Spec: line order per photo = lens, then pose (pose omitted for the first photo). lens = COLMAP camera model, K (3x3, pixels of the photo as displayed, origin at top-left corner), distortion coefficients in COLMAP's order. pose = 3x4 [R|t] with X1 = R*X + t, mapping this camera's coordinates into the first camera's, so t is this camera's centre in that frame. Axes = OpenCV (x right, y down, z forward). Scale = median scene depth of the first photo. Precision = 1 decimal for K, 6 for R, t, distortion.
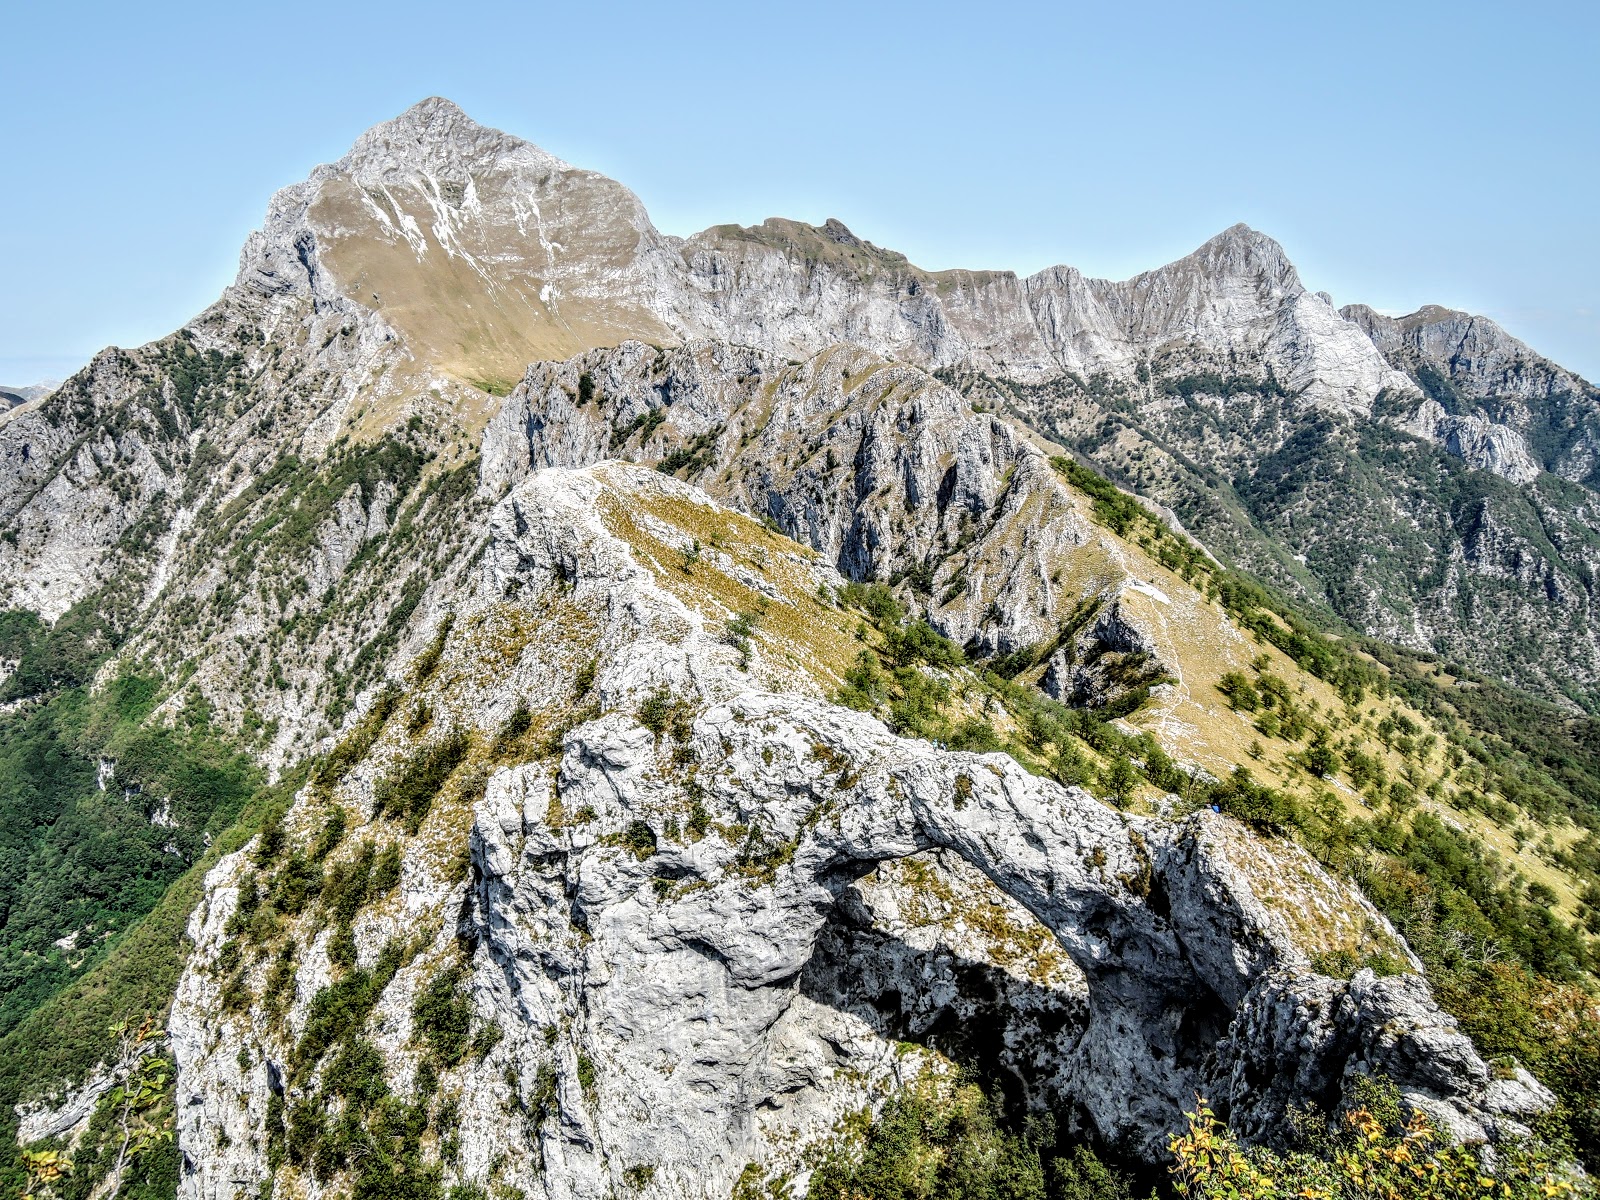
lens RADIAL K [[1150.7, 0, 802.6], [0, 1150.7, 601.5], [0, 0, 1]] dist [-0.018900, -0.000282]
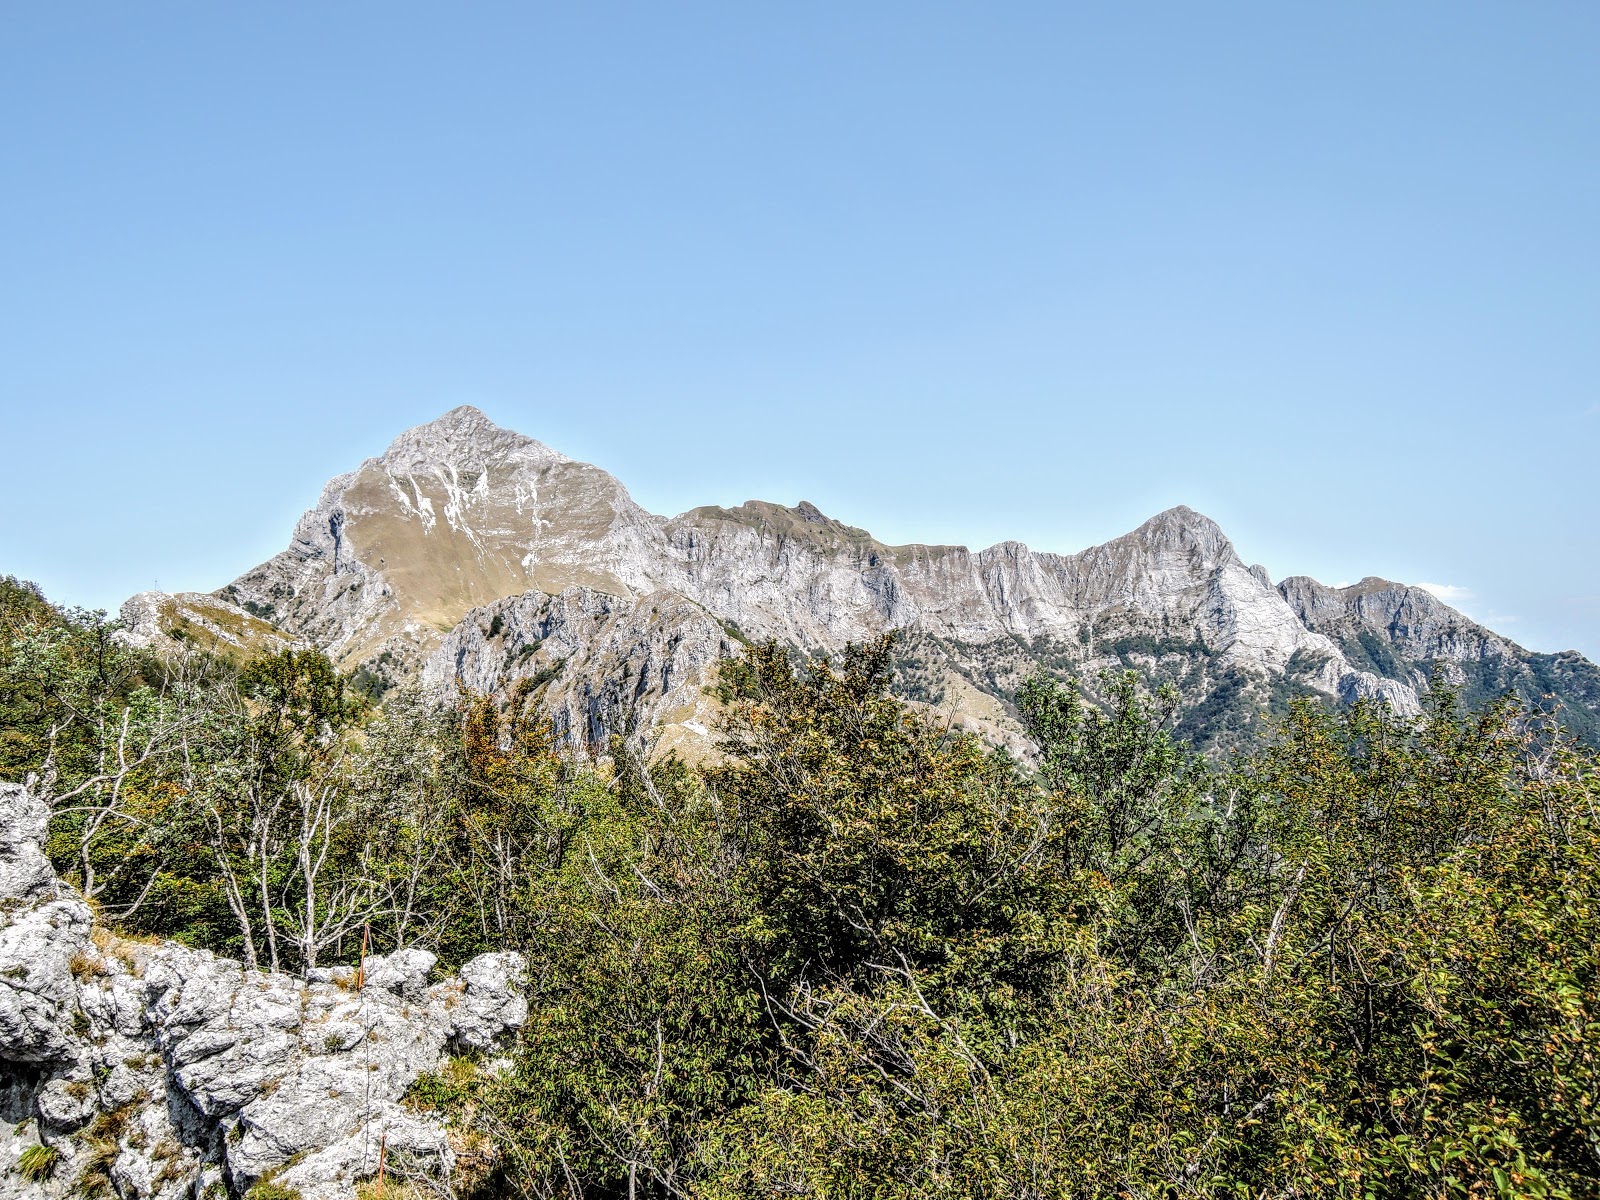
lens RADIAL K [[1150.7, 0, 798.1], [0, 1150.7, 595.6], [0, 0, 1]] dist [-0.018900, -0.000282]
pose [[0.997418, 0.006449, -0.071522, 0.110887], [-0.023361, 0.970925, -0.238240, 0.036849], [0.067906, 0.239296, 0.968569, -0.105771]]
